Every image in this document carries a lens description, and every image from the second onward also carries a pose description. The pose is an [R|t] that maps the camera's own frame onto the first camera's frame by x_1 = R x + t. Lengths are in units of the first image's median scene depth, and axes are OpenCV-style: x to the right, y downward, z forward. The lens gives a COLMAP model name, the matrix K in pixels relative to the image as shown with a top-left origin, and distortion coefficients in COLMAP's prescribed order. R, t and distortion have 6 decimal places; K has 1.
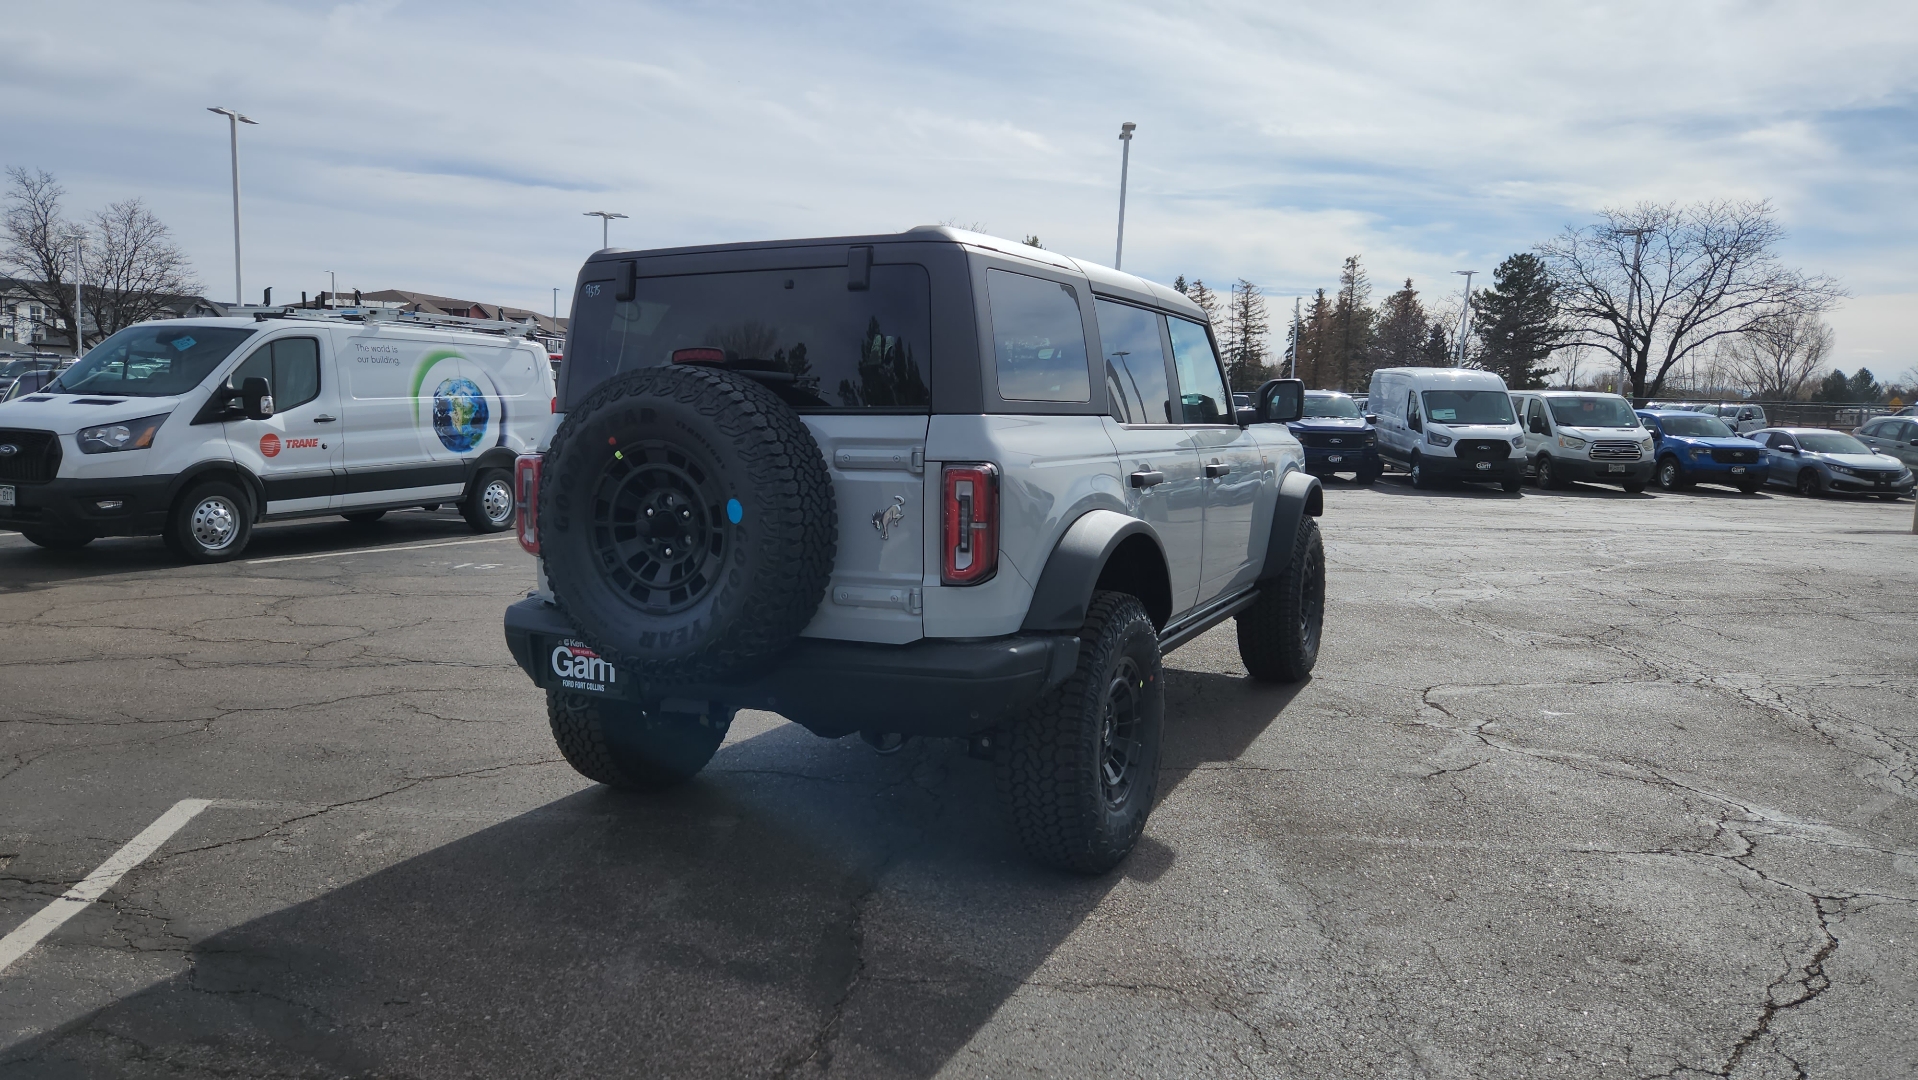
lens RADIAL K [[1304.7, 0, 926.4], [0, 1304.7, 523.4], [0, 0, 1]] dist [0.076434, -0.066630]
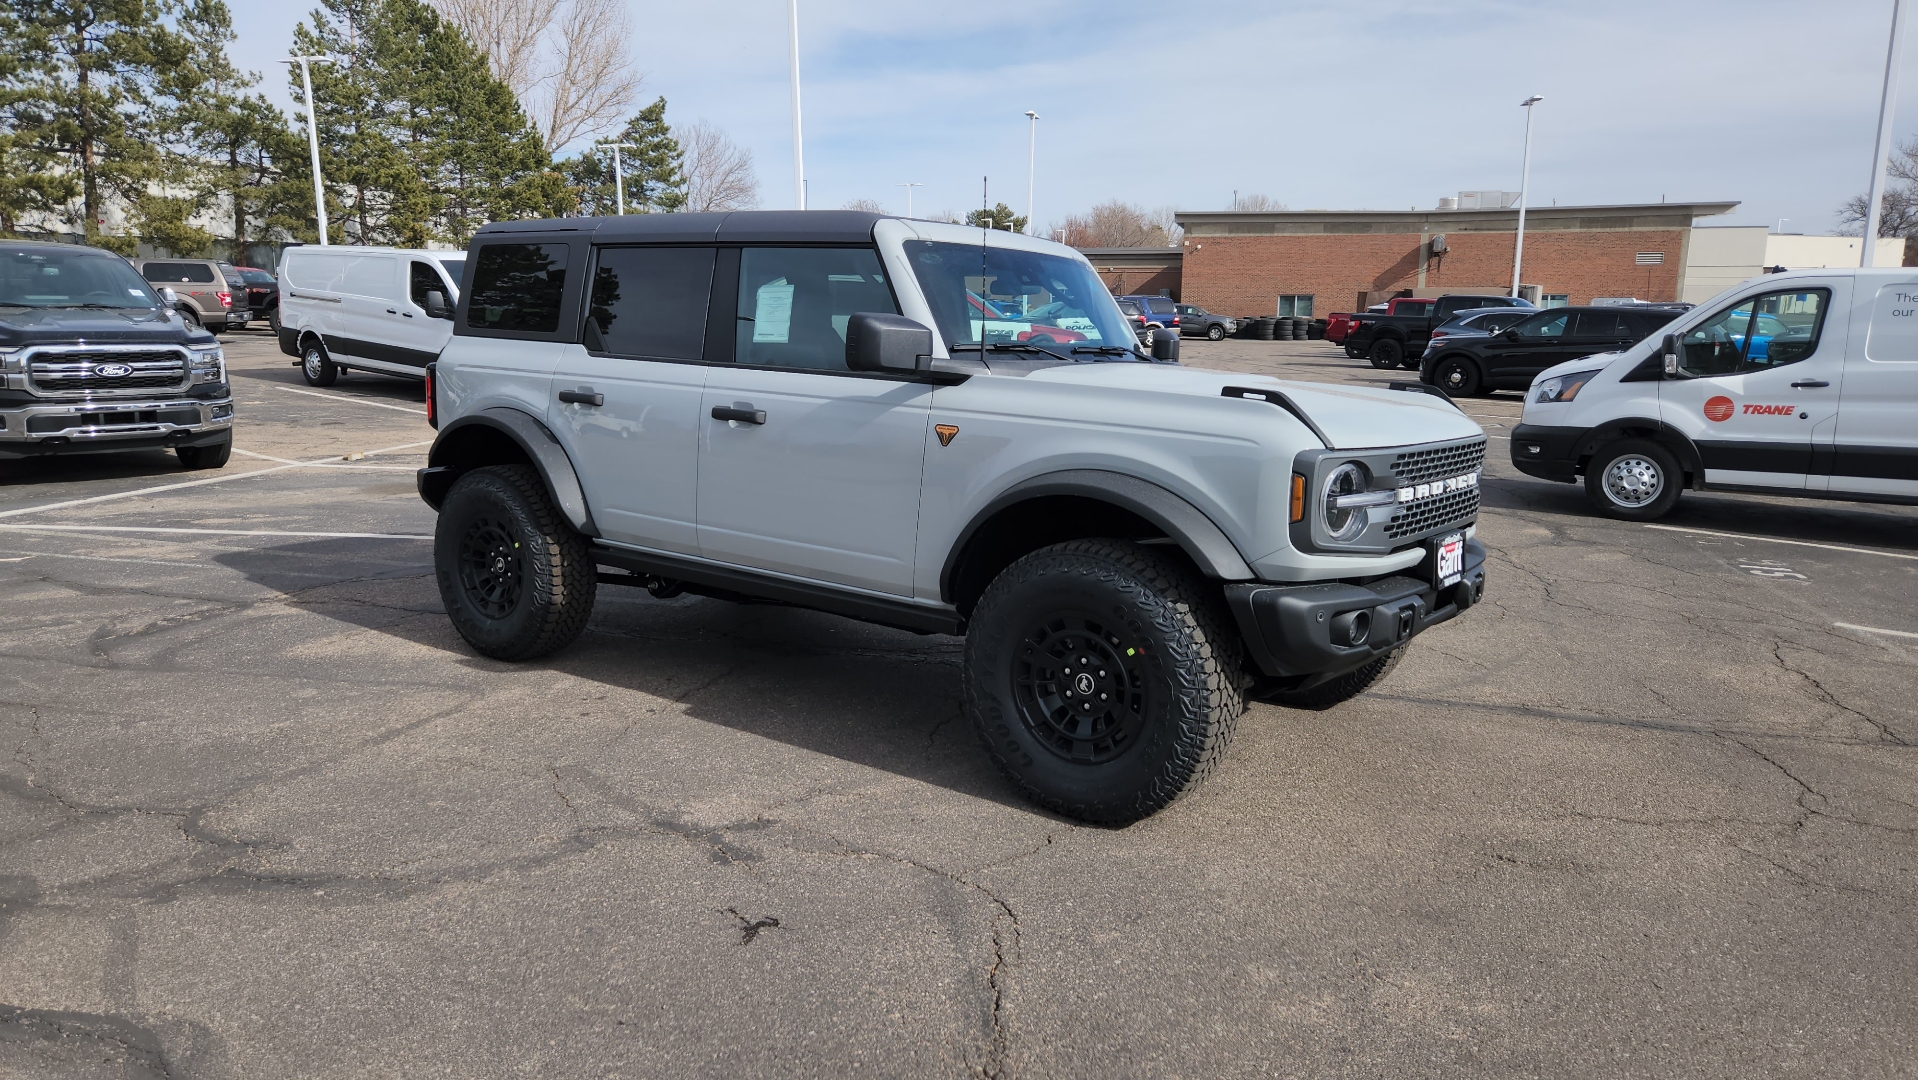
lens RADIAL K [[1278.6, 0, 902.1], [0, 1278.6, 540.7], [0, 0, 1]] dist [0.072291, -0.056172]
pose [[-0.197571, 0.148467, -0.968981, 0.429692], [-0.118532, 0.977594, 0.173955, -0.049449], [0.973096, 0.149223, -0.175546, 0.512106]]
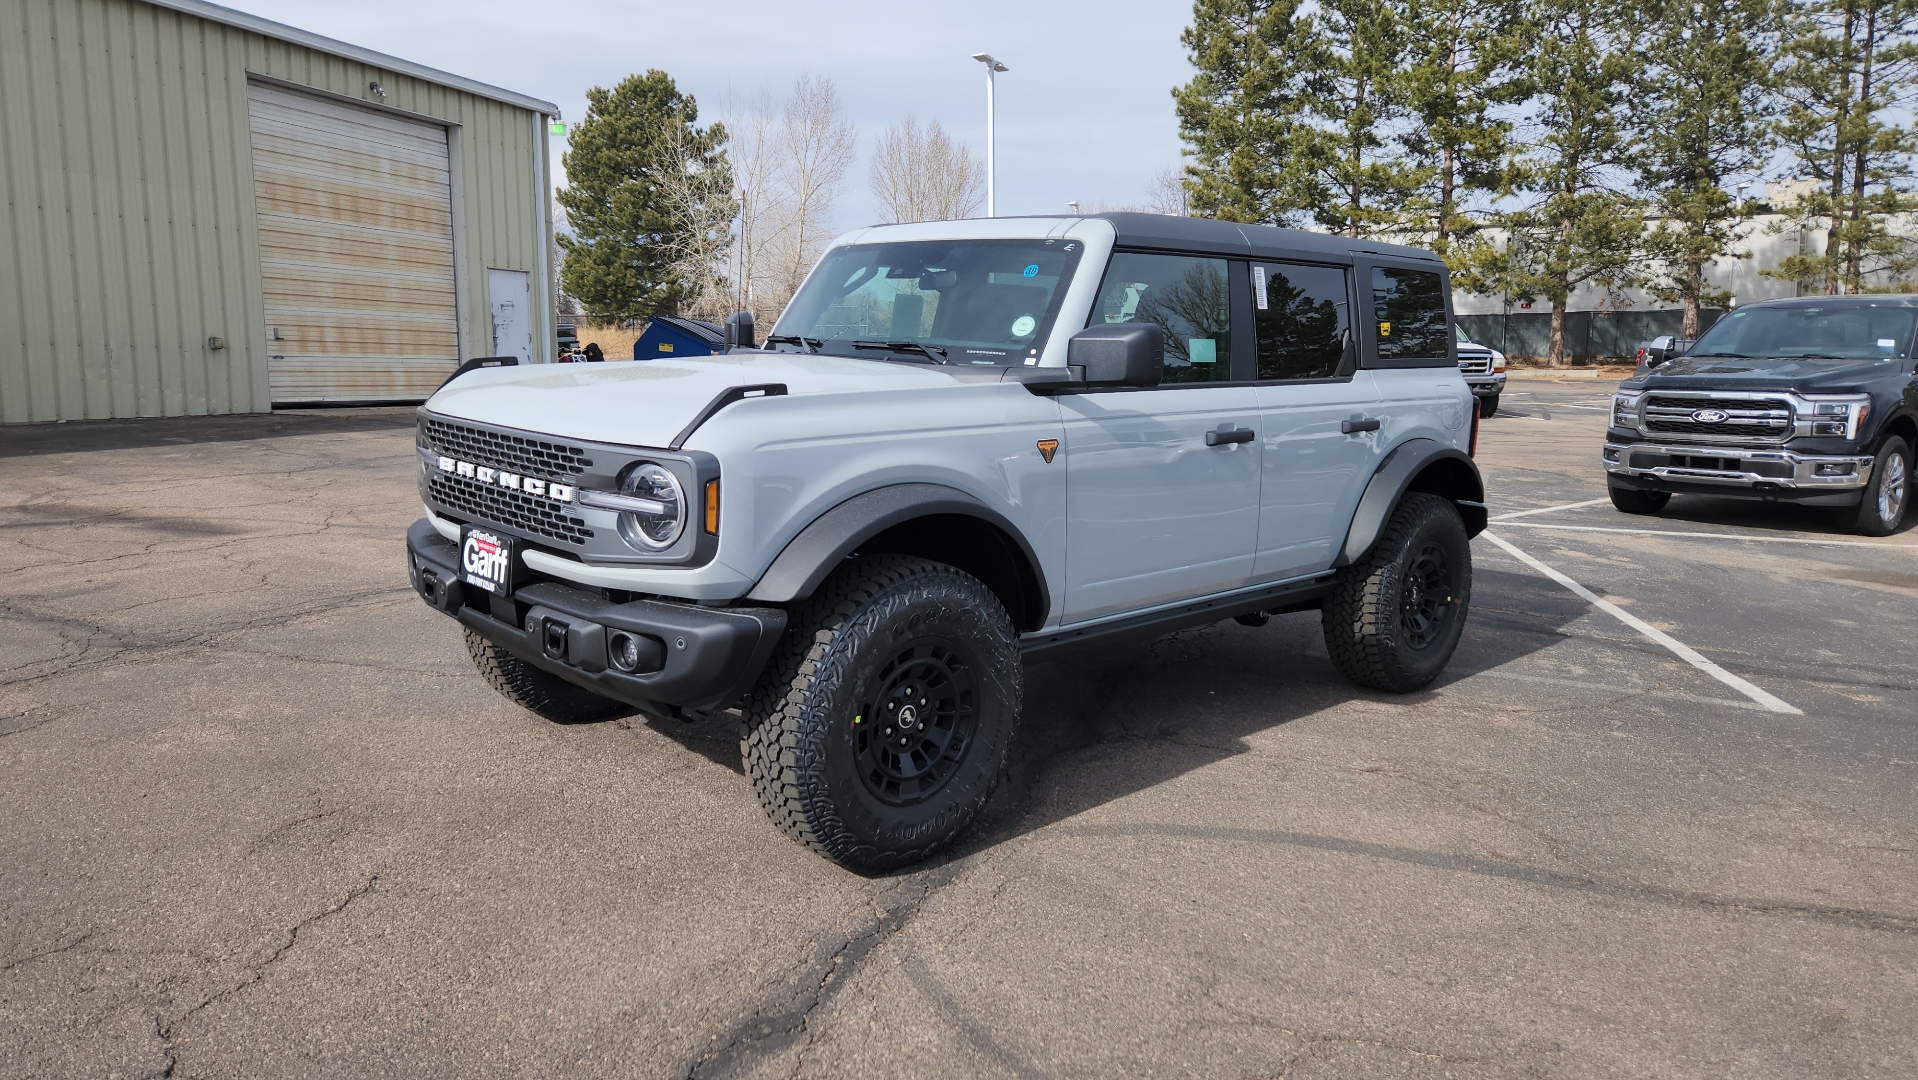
lens RADIAL K [[1255.2, 0, 918.5], [0, 1255.2, 529.9], [0, 0, 1]] dist [0.068826, -0.052425]
pose [[-0.938649, -0.086078, 0.333958, -0.066363], [-0.002861, 0.970261, 0.242045, -0.077388], [-0.344861, 0.226240, -0.910981, 0.793843]]
